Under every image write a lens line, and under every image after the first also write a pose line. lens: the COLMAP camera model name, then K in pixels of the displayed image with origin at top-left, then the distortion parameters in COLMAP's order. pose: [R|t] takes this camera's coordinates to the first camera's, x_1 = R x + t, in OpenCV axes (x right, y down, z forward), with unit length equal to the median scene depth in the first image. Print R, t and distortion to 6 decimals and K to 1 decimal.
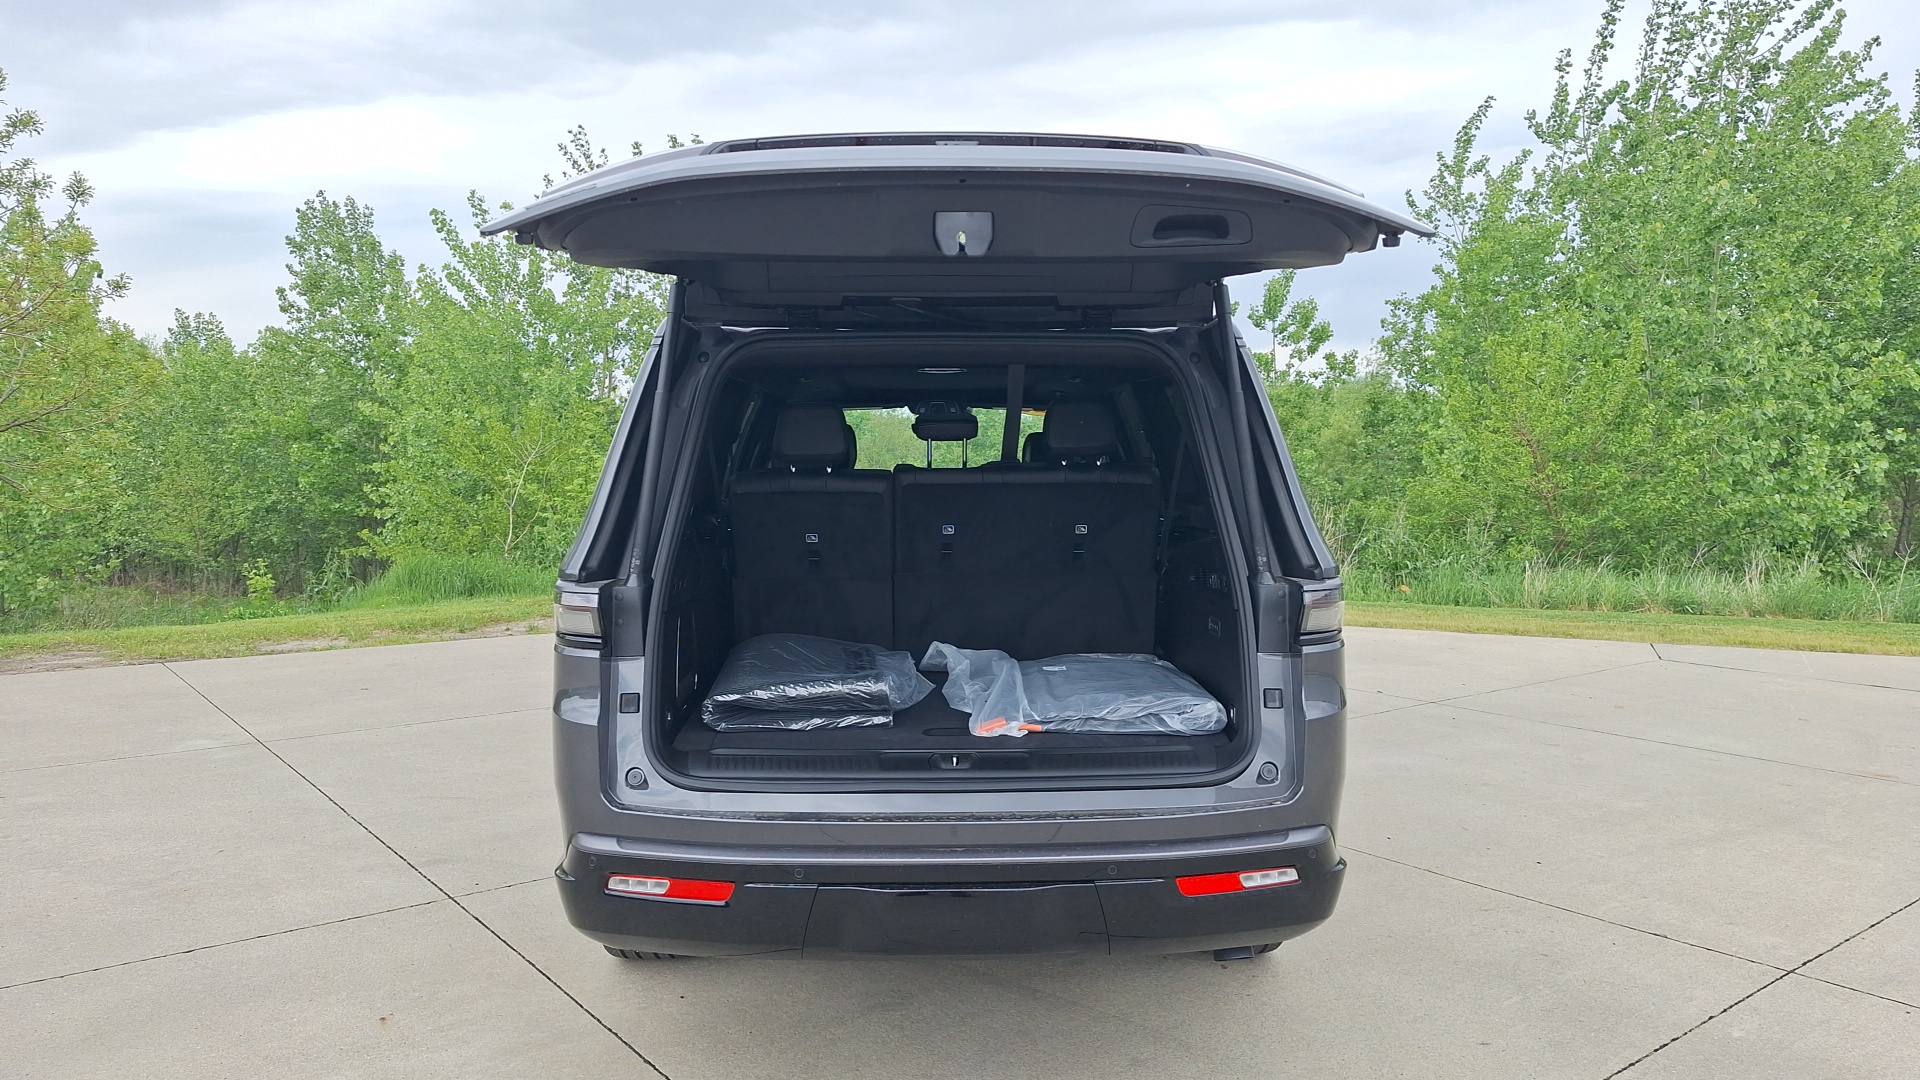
lens RADIAL K [[1381.6, 0, 964.5], [0, 1381.6, 496.3], [0, 0, 1]] dist [0.076969, -0.071227]
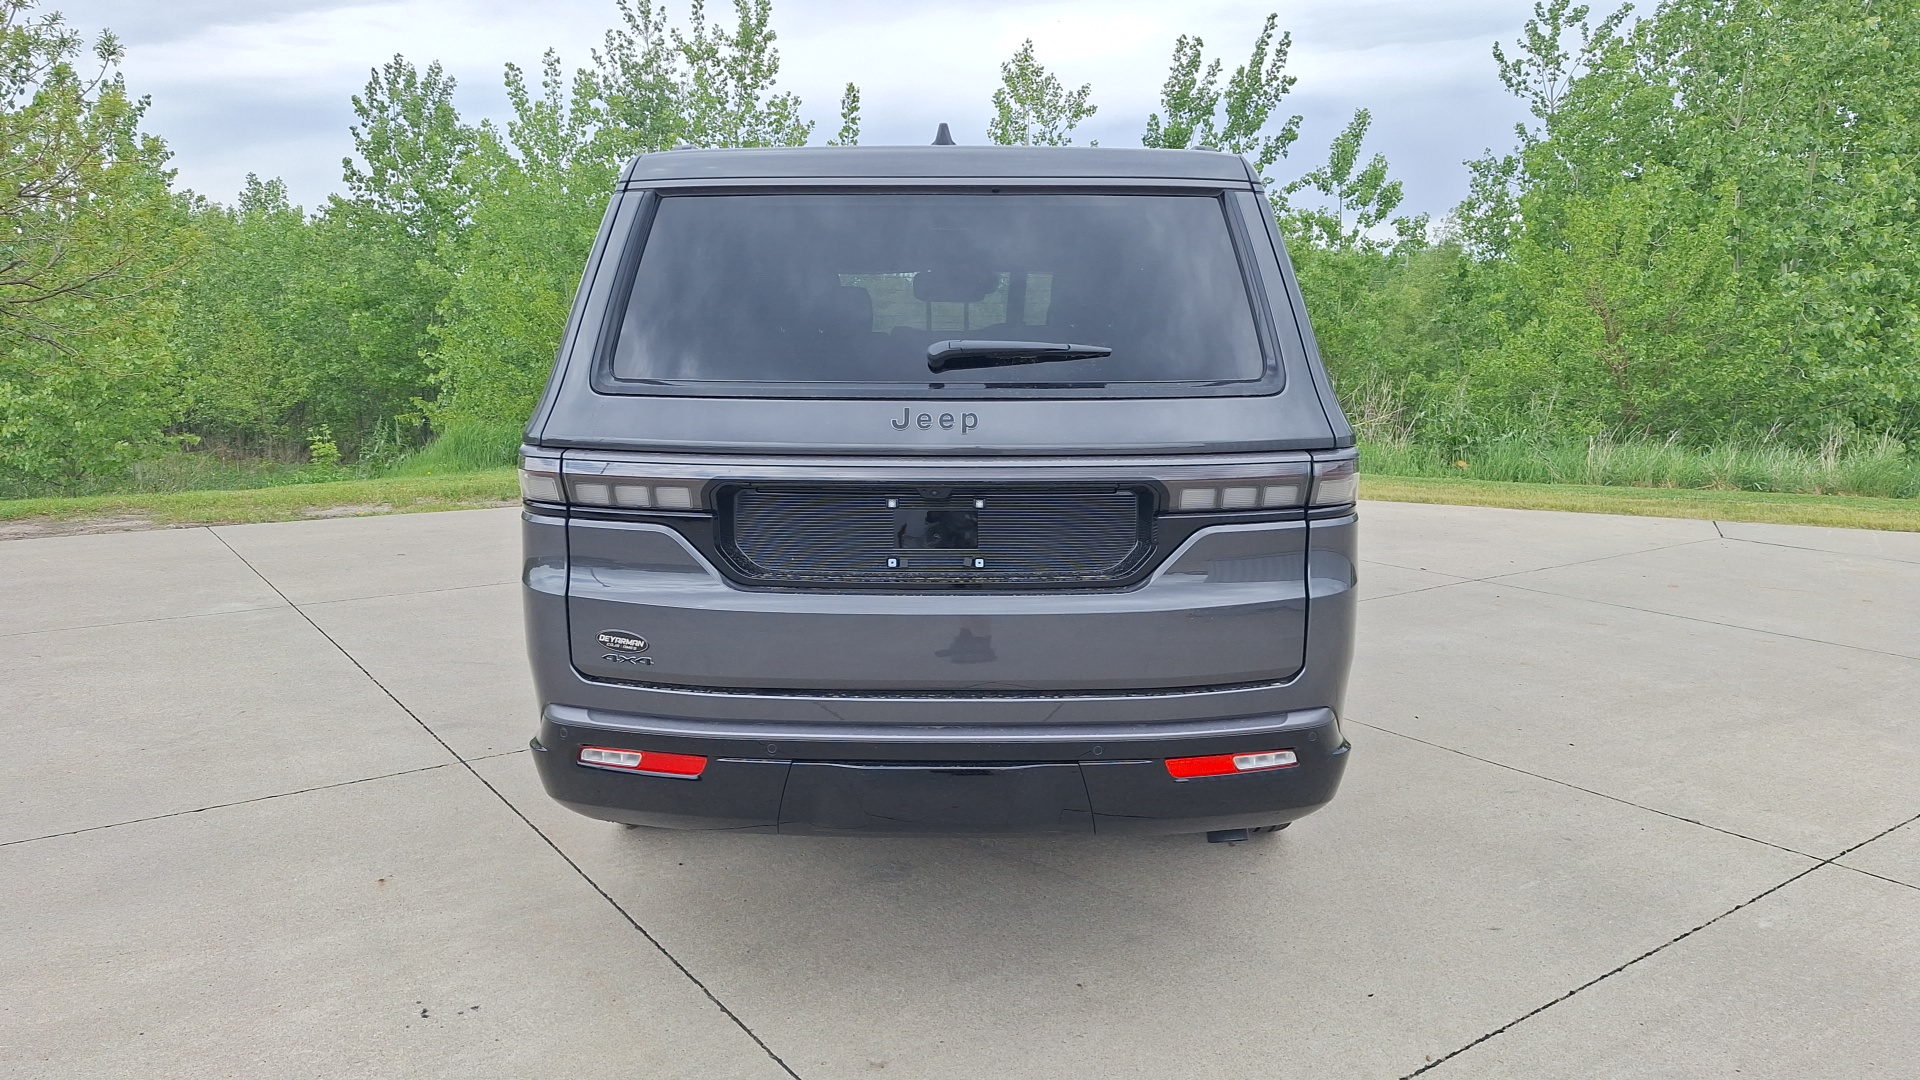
lens RADIAL K [[1381.6, 0, 967.5], [0, 1381.6, 517.1], [0, 0, 1]] dist [0.076969, -0.071227]
pose [[0.998964, 0.008827, -0.044651, 0.036915], [-0.004077, 0.994424, 0.105373, 0.005513], [0.045332, -0.105082, 0.993430, 0.040745]]
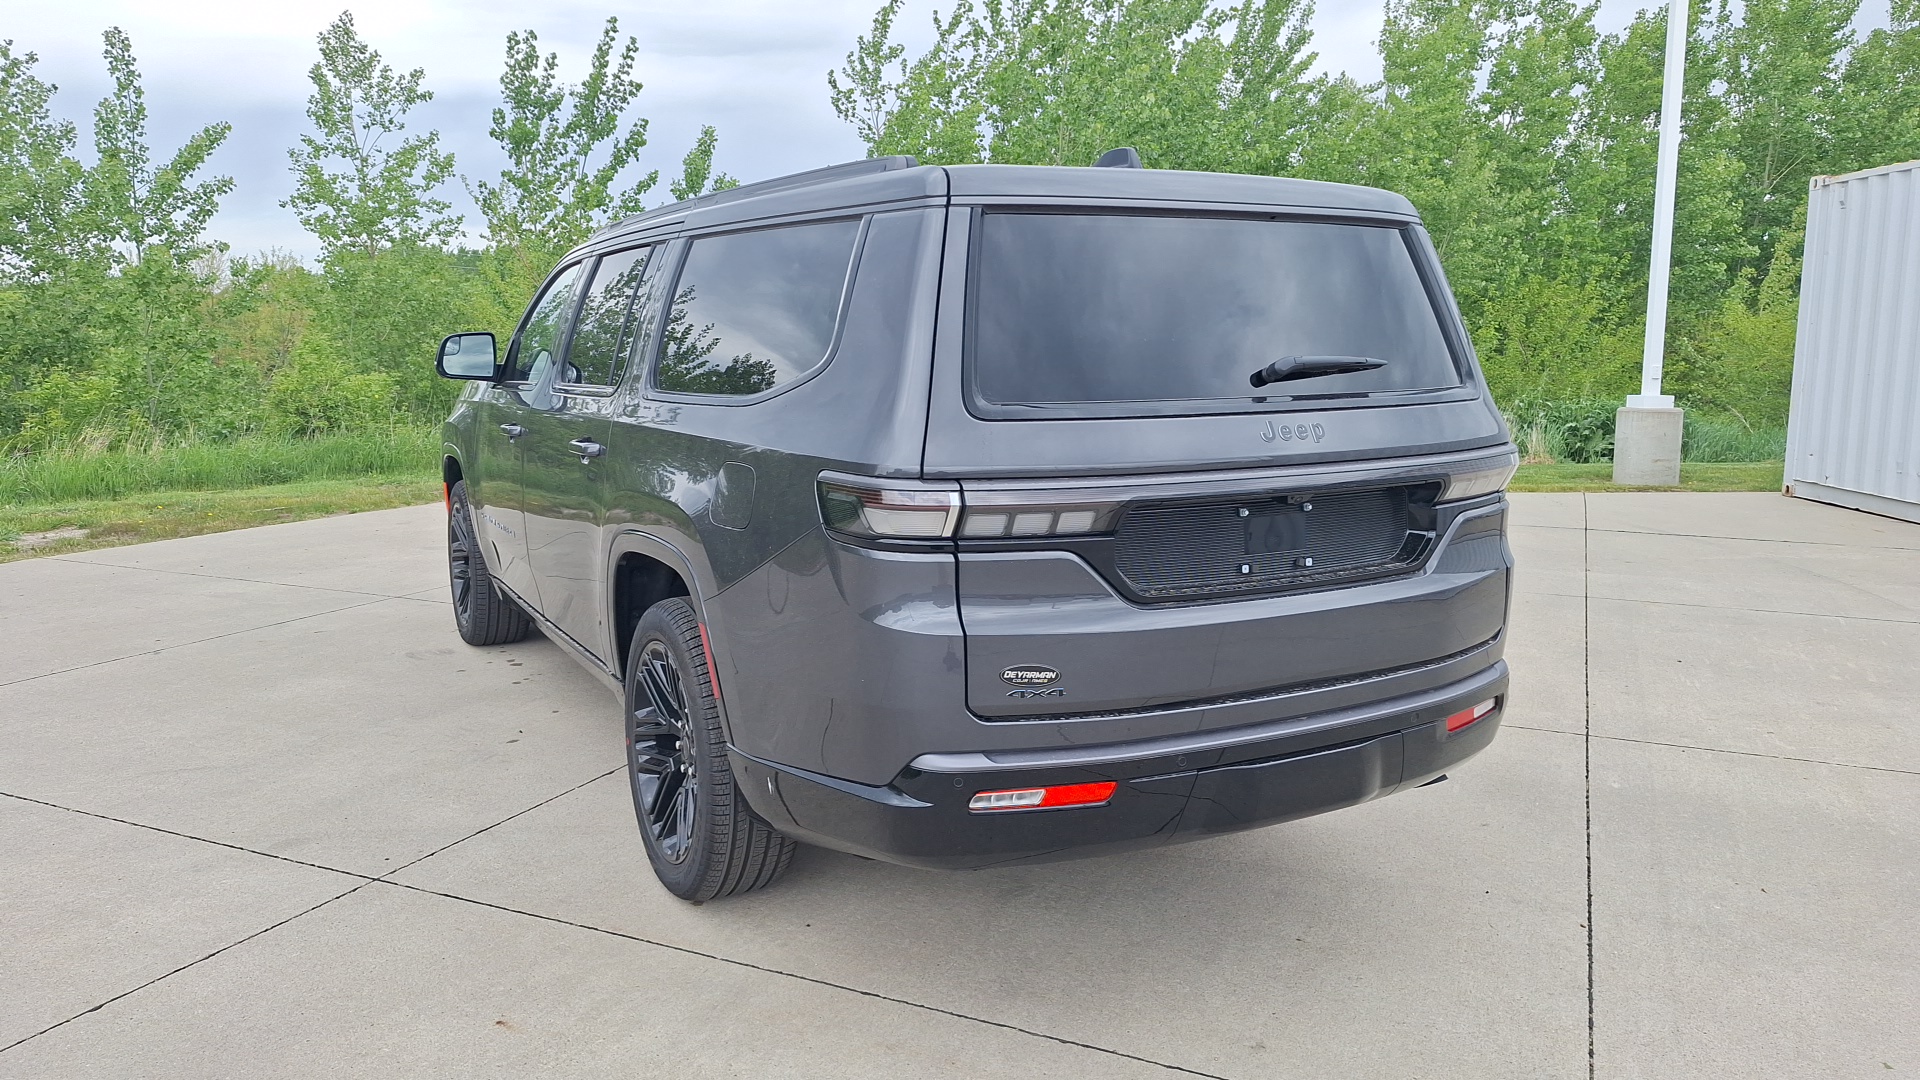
lens RADIAL K [[1381.6, 0, 975.8], [0, 1381.6, 509.2], [0, 0, 1]] dist [0.076969, -0.071227]
pose [[0.882892, -0.061050, 0.465591, -0.436728], [0.015472, 0.994756, 0.101098, -0.004870], [-0.469321, -0.082055, 0.879207, 0.138115]]
